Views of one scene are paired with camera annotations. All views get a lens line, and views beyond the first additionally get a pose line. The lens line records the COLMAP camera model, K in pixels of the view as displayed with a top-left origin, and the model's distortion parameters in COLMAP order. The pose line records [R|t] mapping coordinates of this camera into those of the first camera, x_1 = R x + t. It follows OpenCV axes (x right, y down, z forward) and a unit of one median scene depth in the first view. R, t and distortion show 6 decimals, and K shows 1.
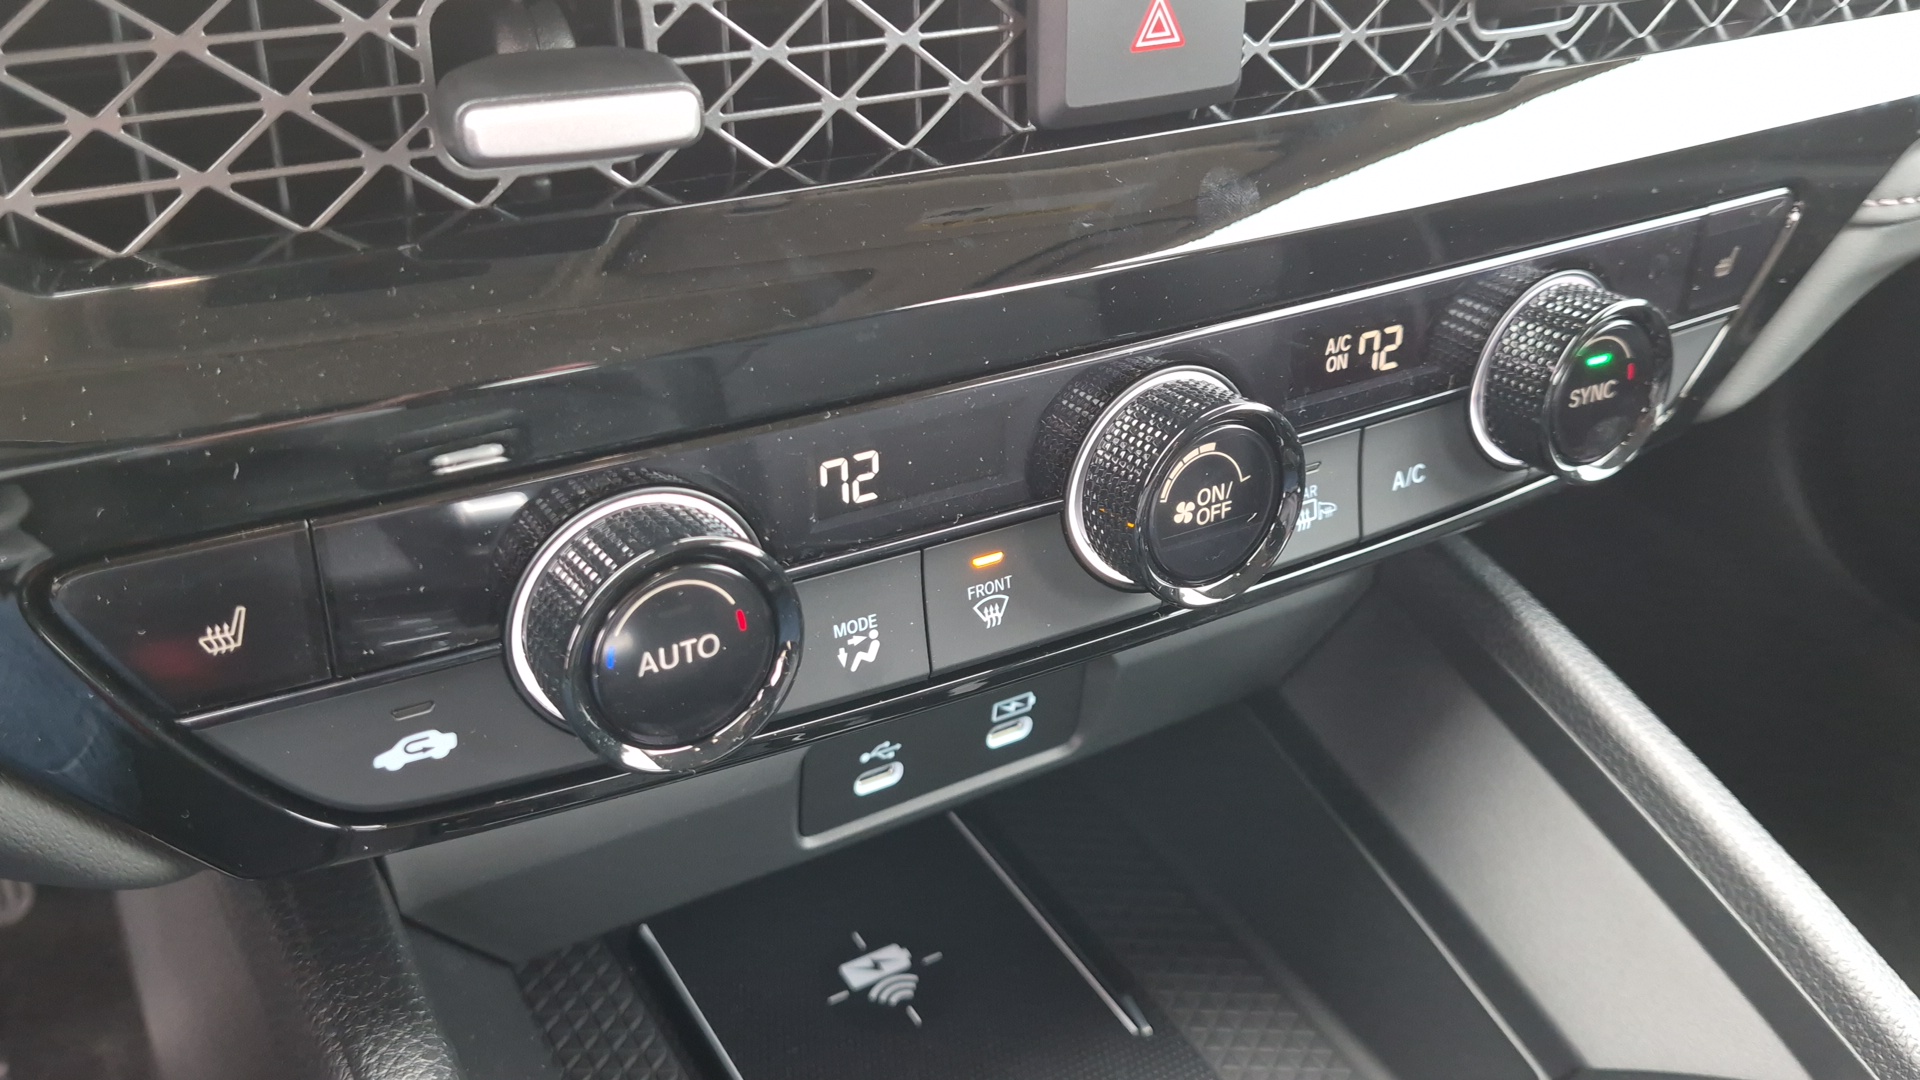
lens RADIAL K [[1808.9, 0, 965.2], [0, 1808.9, 551.5], [0, 0, 1]] dist [0.067122, 0.000000]
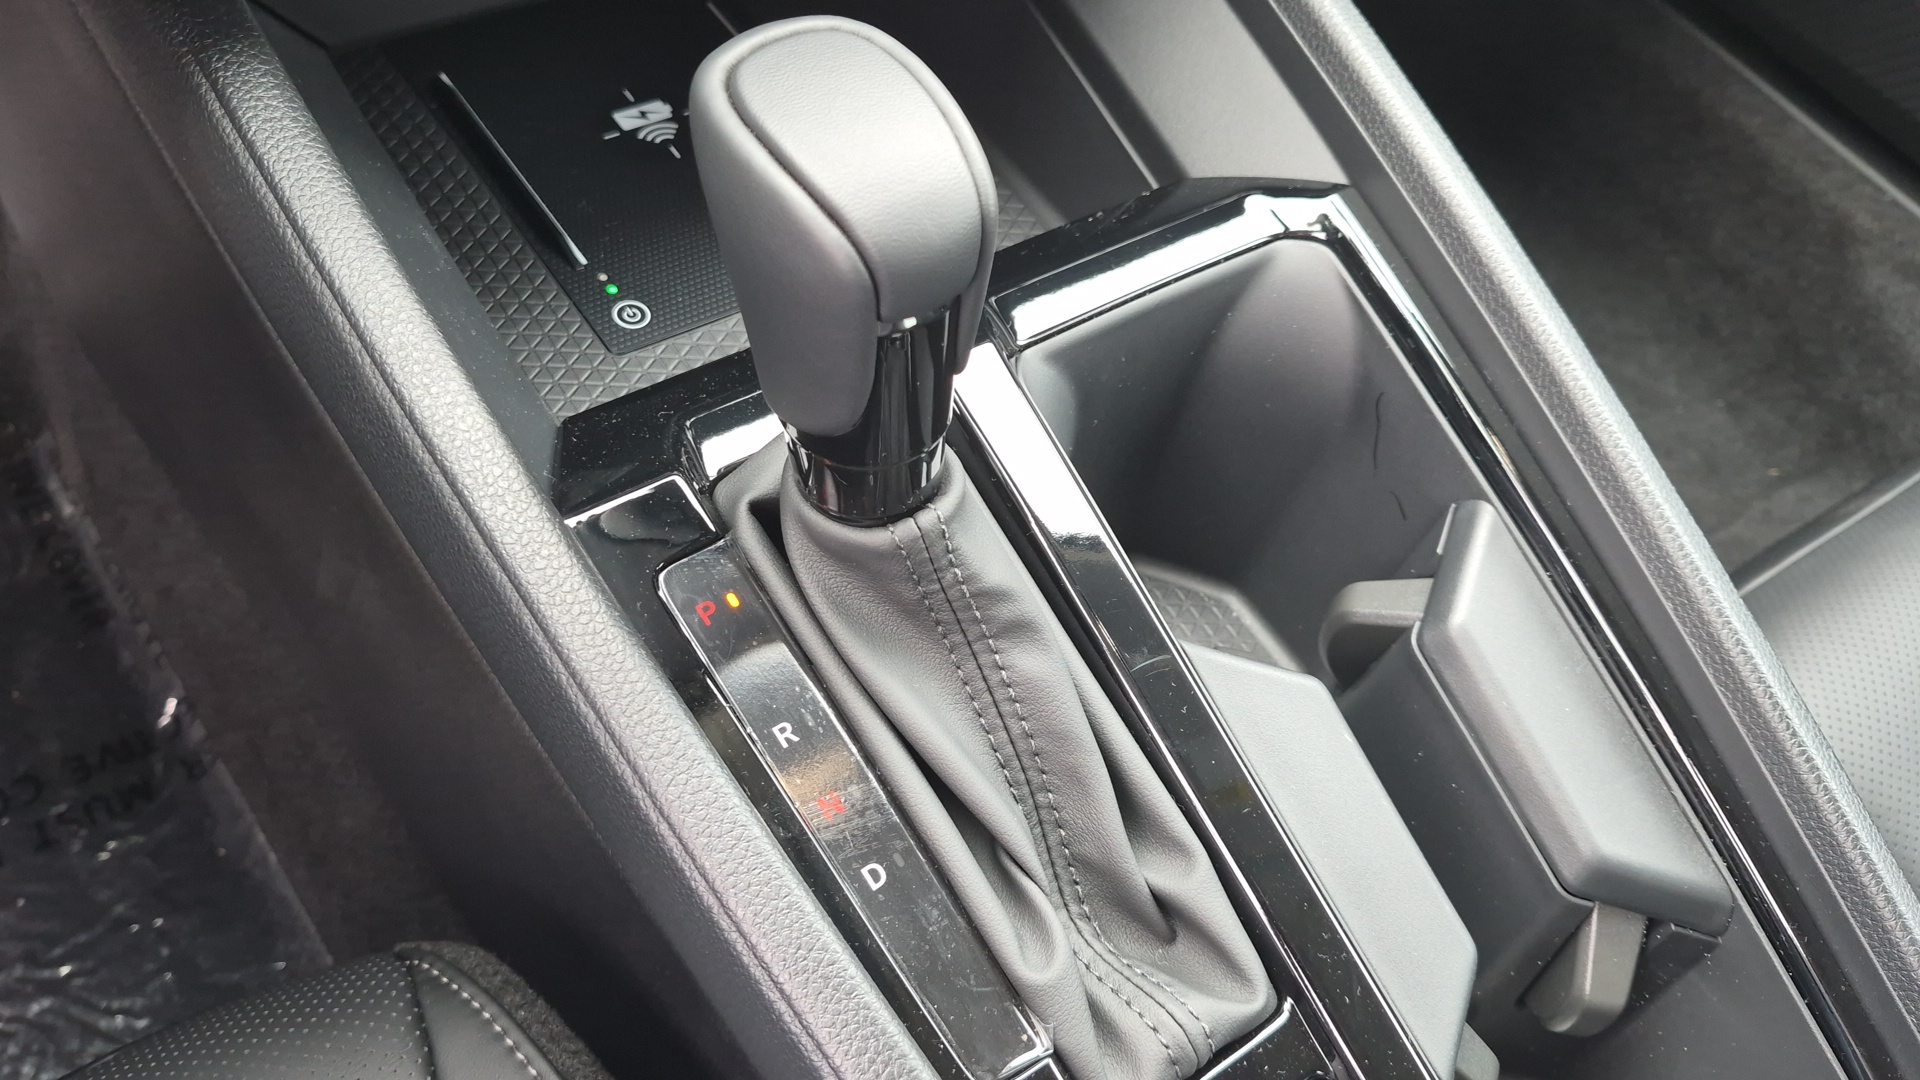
lens RADIAL K [[1690.0, 0, 955.3], [0, 1690.0, 521.0], [0, 0, 1]] dist [0.065410, -0.068453]
pose [[0.994251, 0.000719, 0.107076, 0.050340], [-0.036751, 0.941526, 0.334931, 0.132167], [-0.100574, -0.336941, 0.936139, -0.234886]]
